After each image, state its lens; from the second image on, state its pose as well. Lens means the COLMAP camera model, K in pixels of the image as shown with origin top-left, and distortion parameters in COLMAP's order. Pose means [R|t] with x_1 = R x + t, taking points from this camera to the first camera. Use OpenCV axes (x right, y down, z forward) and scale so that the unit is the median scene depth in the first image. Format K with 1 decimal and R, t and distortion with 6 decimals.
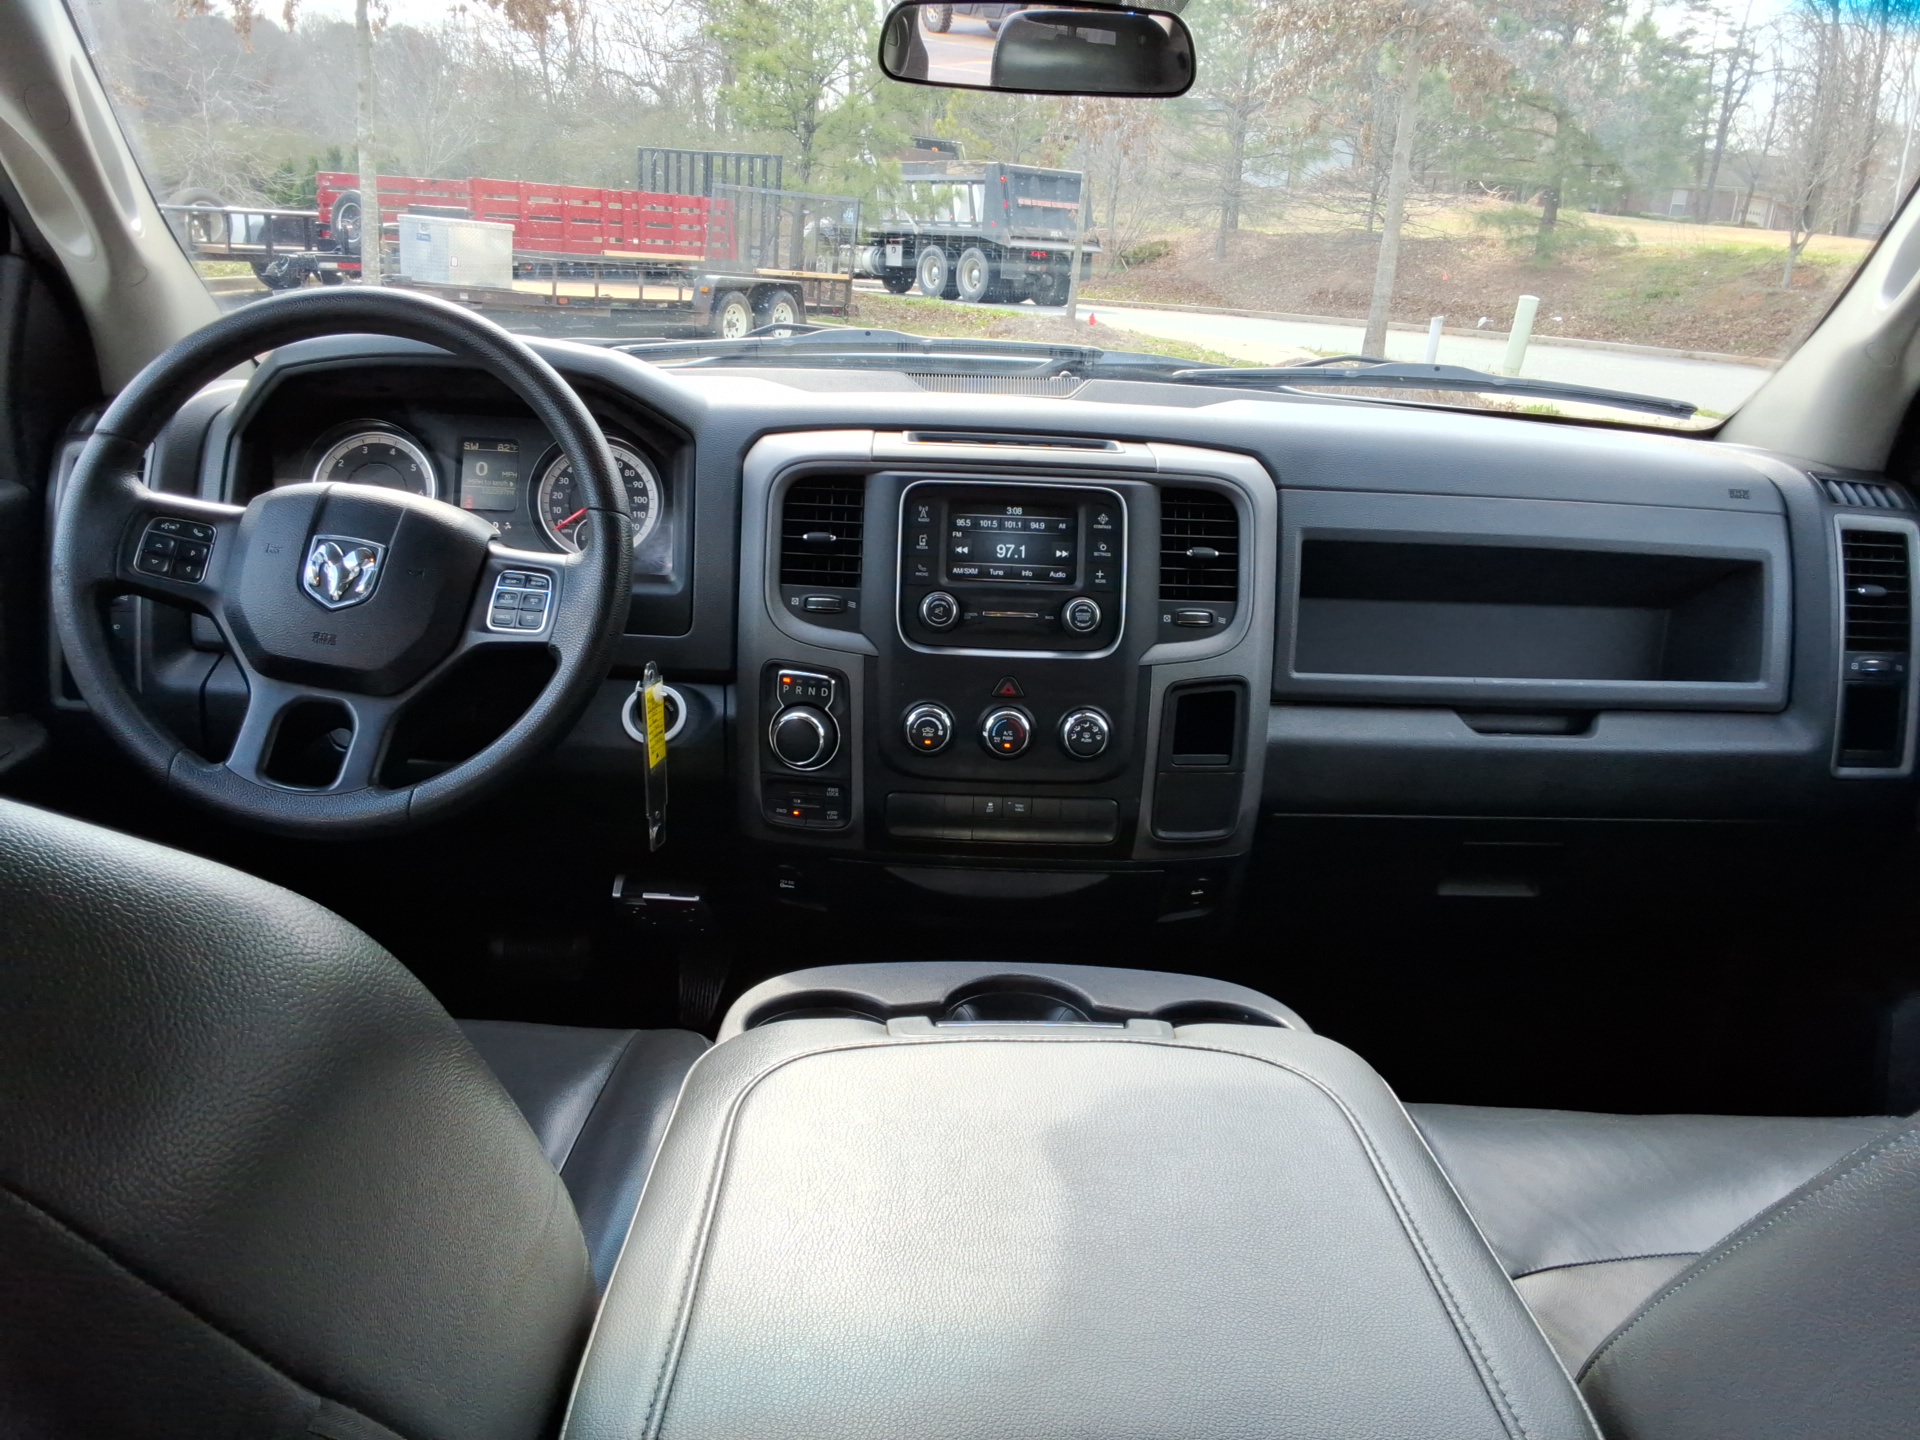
lens RADIAL K [[1536.7, 0, 958.2], [0, 1536.7, 686.4], [0, 0, 1]] dist [0.142667, -0.241516]
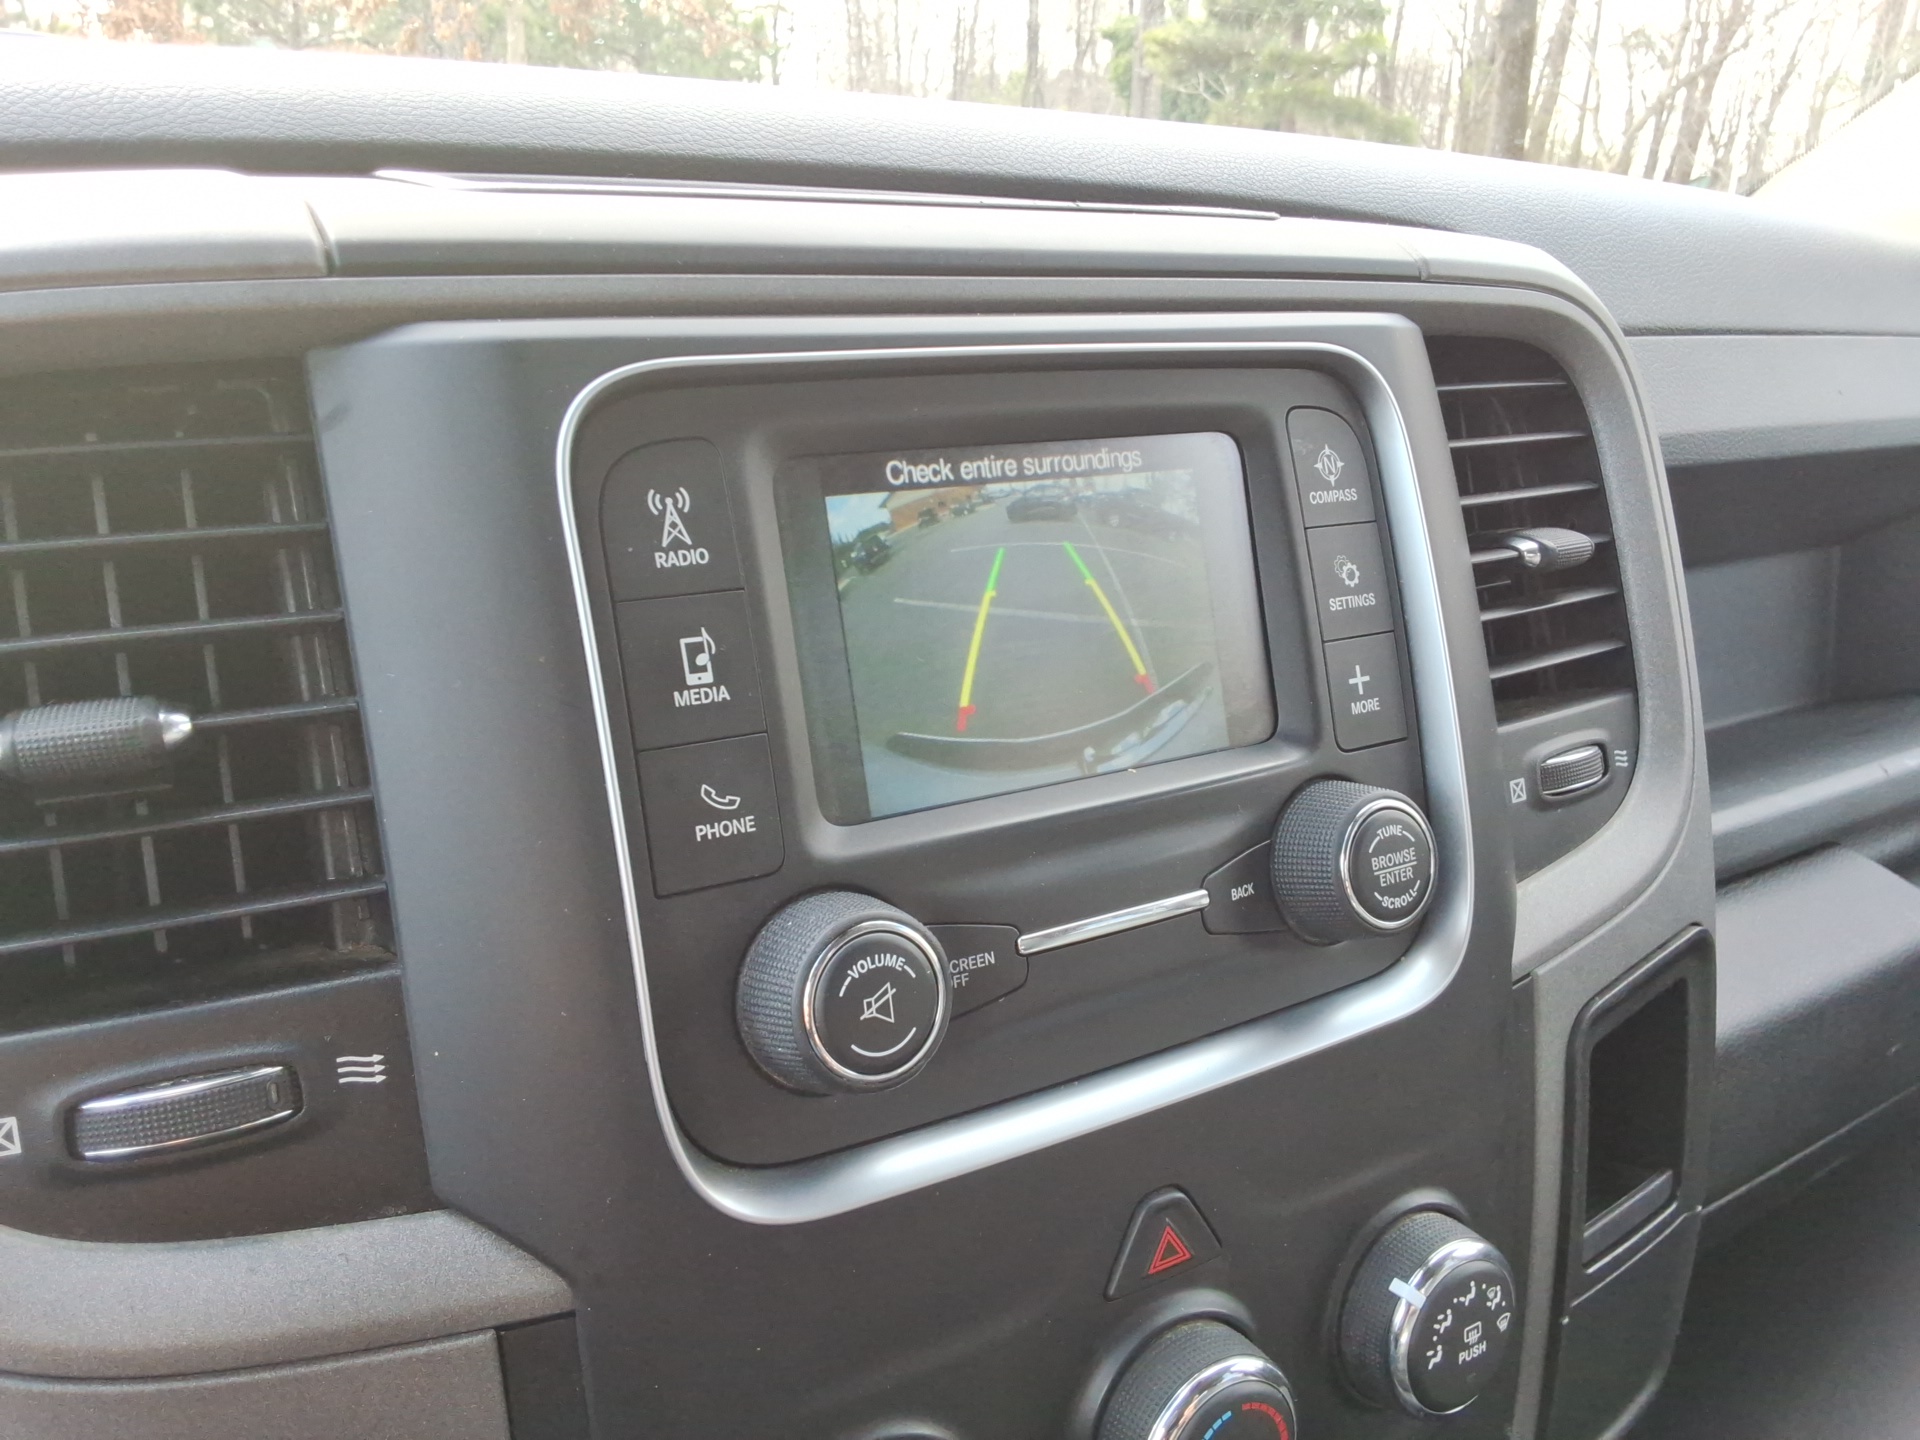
lens RADIAL K [[1536.7, 0, 958.2], [0, 1536.7, 686.4], [0, 0, 1]] dist [0.142667, -0.241516]
pose [[0.852596, -0.168971, 0.494498, -0.092854], [0.155946, 0.985433, 0.067847, -0.099118], [-0.498759, 0.019269, 0.866526, 0.803662]]
